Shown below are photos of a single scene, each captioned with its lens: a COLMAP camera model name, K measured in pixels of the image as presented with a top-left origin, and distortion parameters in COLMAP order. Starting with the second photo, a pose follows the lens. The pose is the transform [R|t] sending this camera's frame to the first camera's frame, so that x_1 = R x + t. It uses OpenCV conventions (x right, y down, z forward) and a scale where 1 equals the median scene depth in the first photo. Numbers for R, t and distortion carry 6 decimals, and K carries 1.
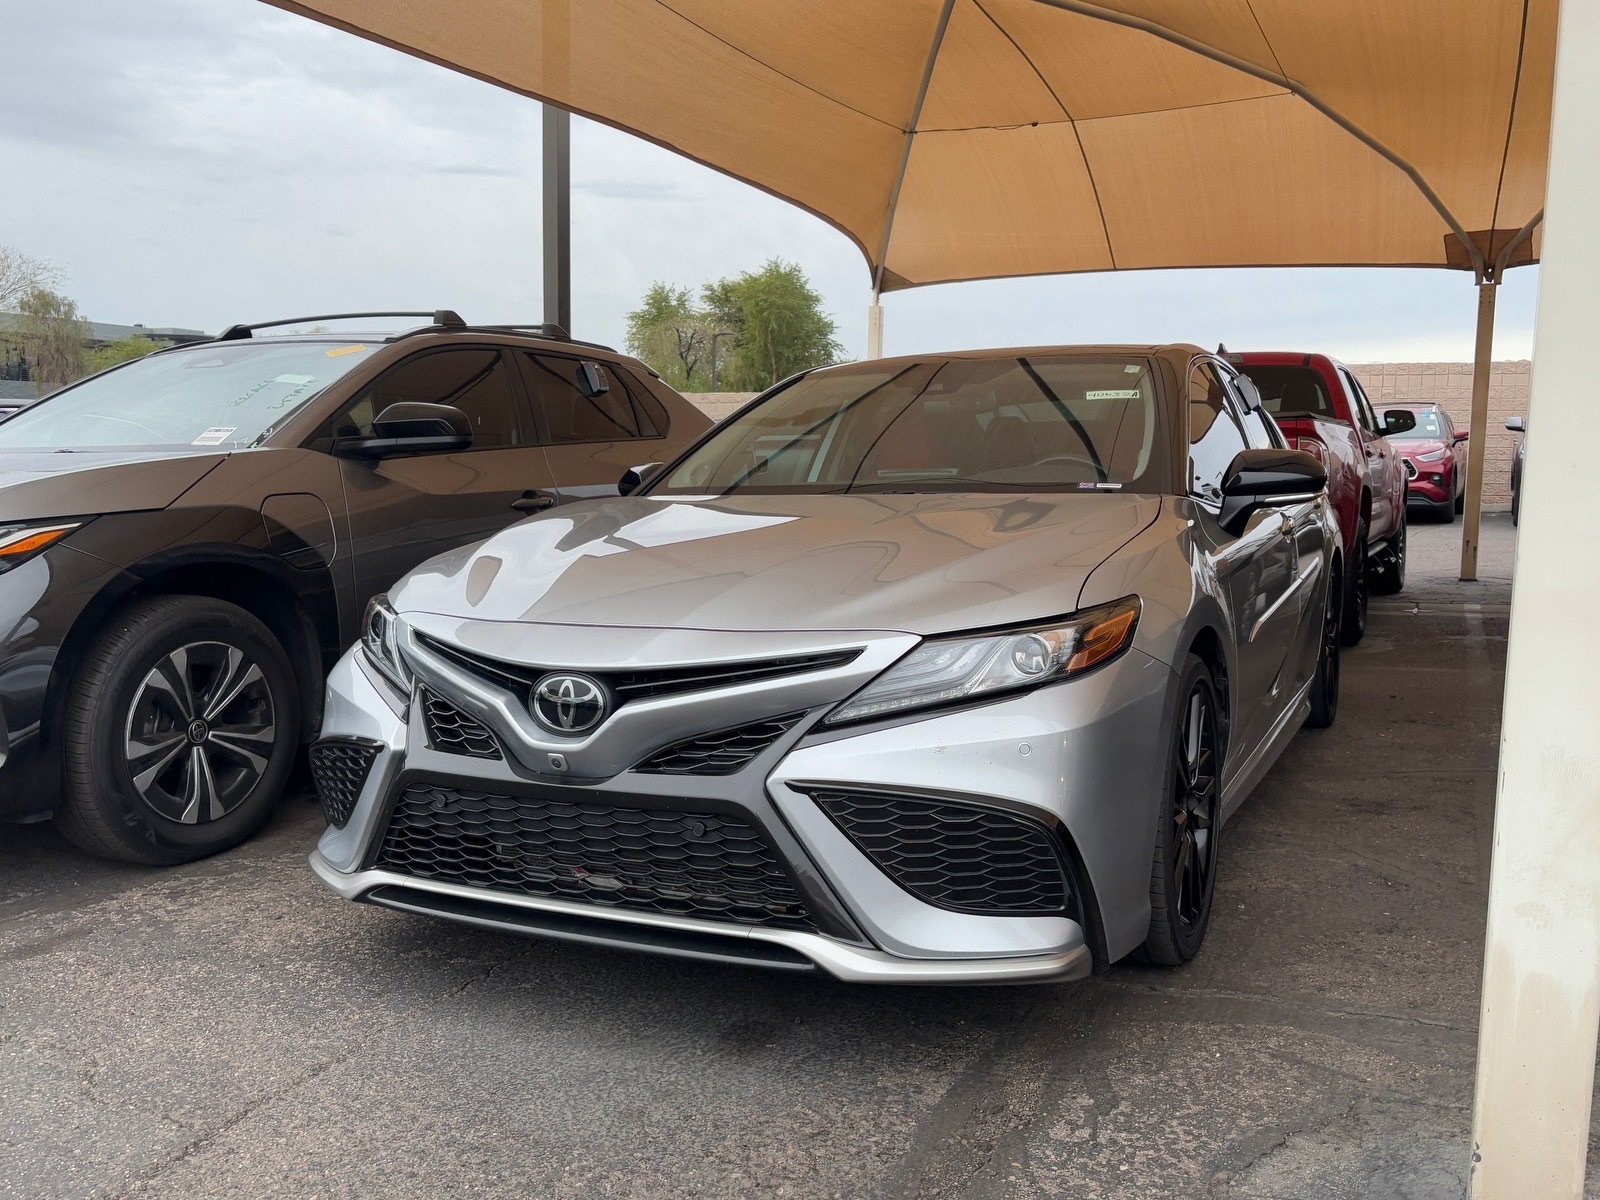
lens RADIAL K [[1372.0, 0, 803.8], [0, 1372.0, 603.0], [0, 0, 1]] dist [0.012943, 0.009648]
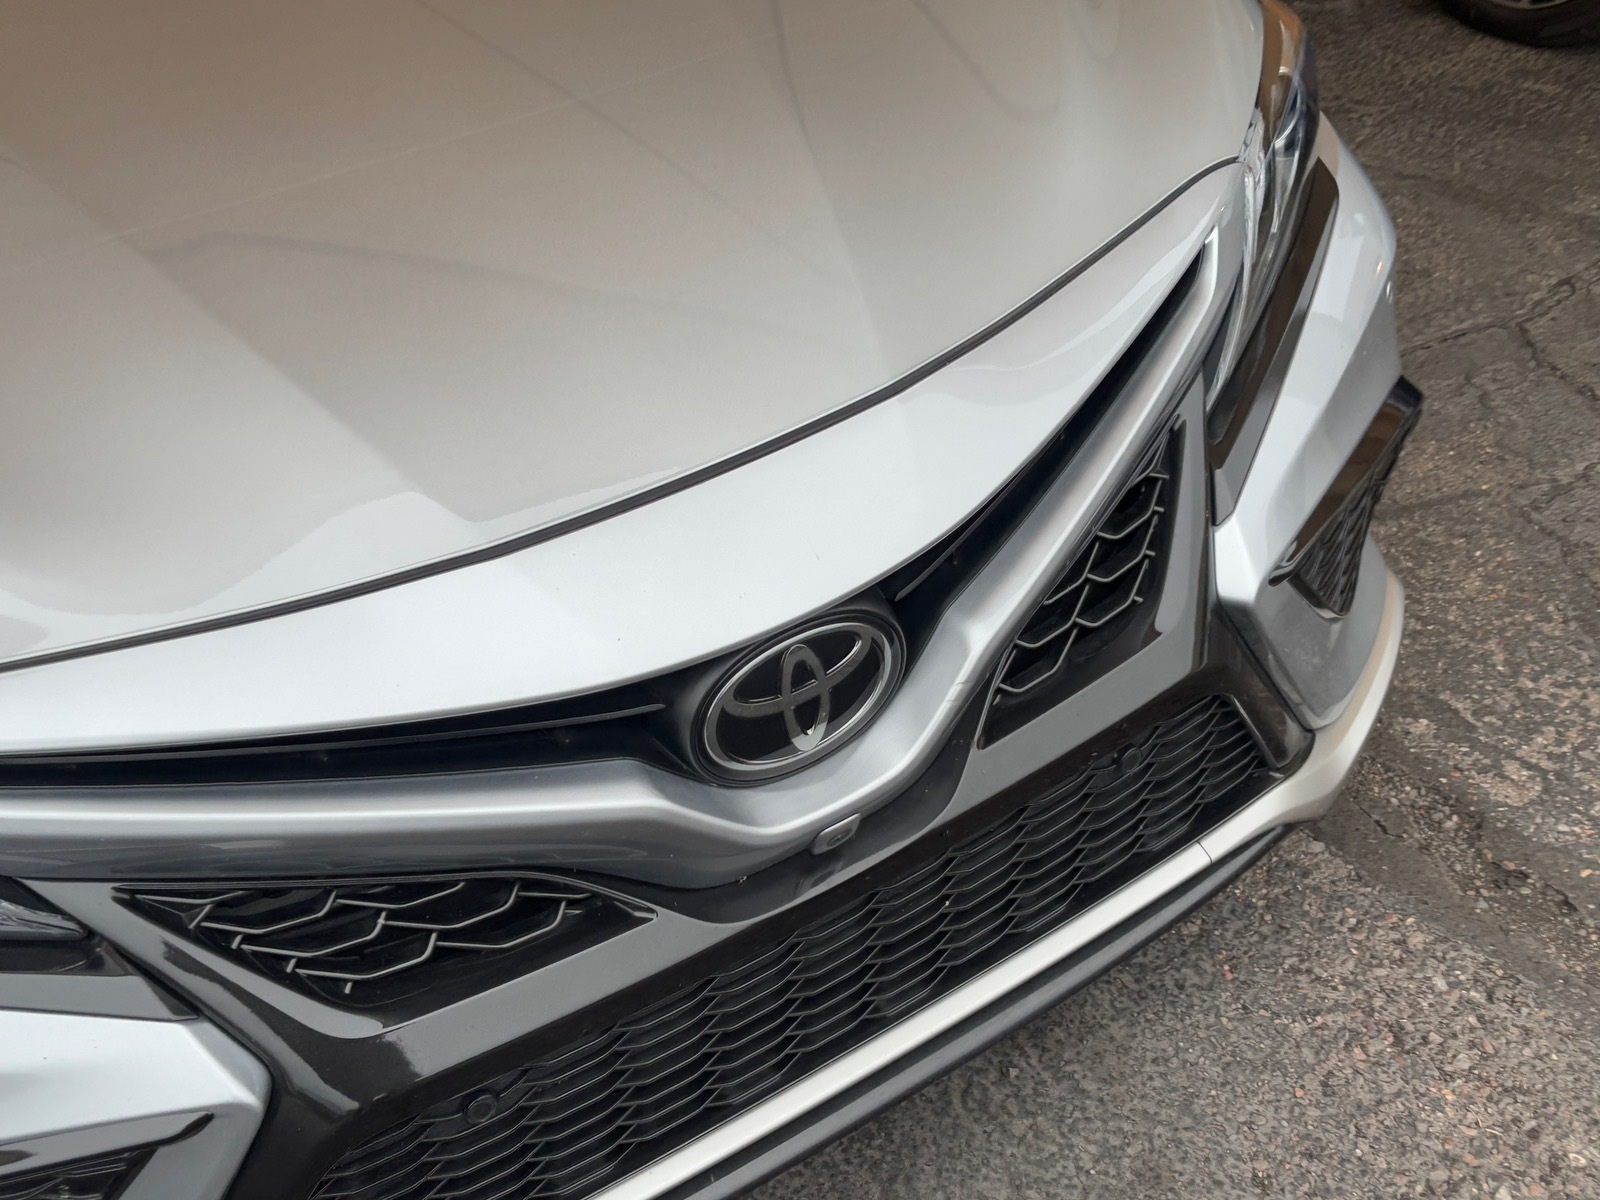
lens RADIAL K [[1858.2, 0, 800.6], [0, 1858.2, 598.1], [0, 0, 1]] dist [0.027480, 0.000000]
pose [[0.507696, -0.543894, 0.668150, -0.545339], [0.130630, 0.815164, 0.564308, -0.258122], [-0.851575, -0.199216, 0.484905, 0.837364]]
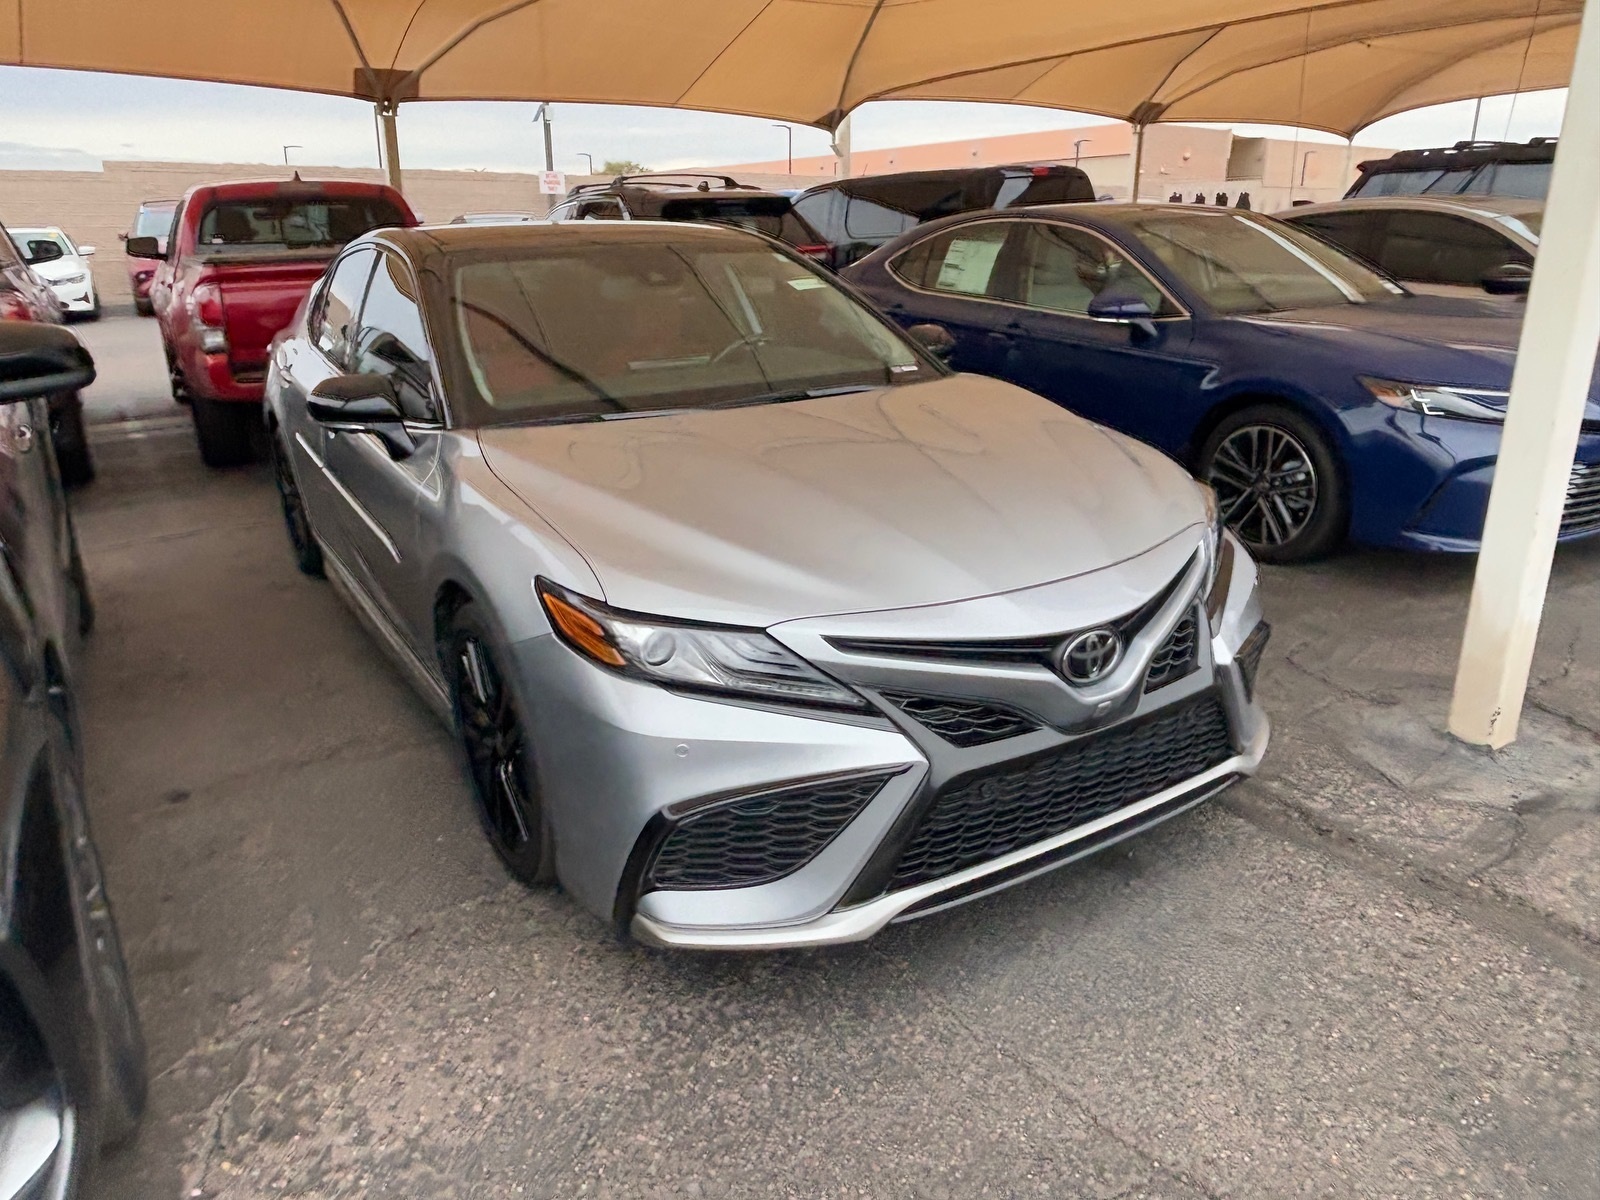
lens RADIAL K [[1099.9, 0, 796.1], [0, 1099.9, 591.2], [0, 0, 1]] dist [-0.007452, -0.004225]
pose [[0.528139, -0.271281, 0.804659, -1.072881], [0.095456, 0.960557, 0.261187, -0.245212], [-0.843776, -0.061133, 0.533203, 0.814710]]
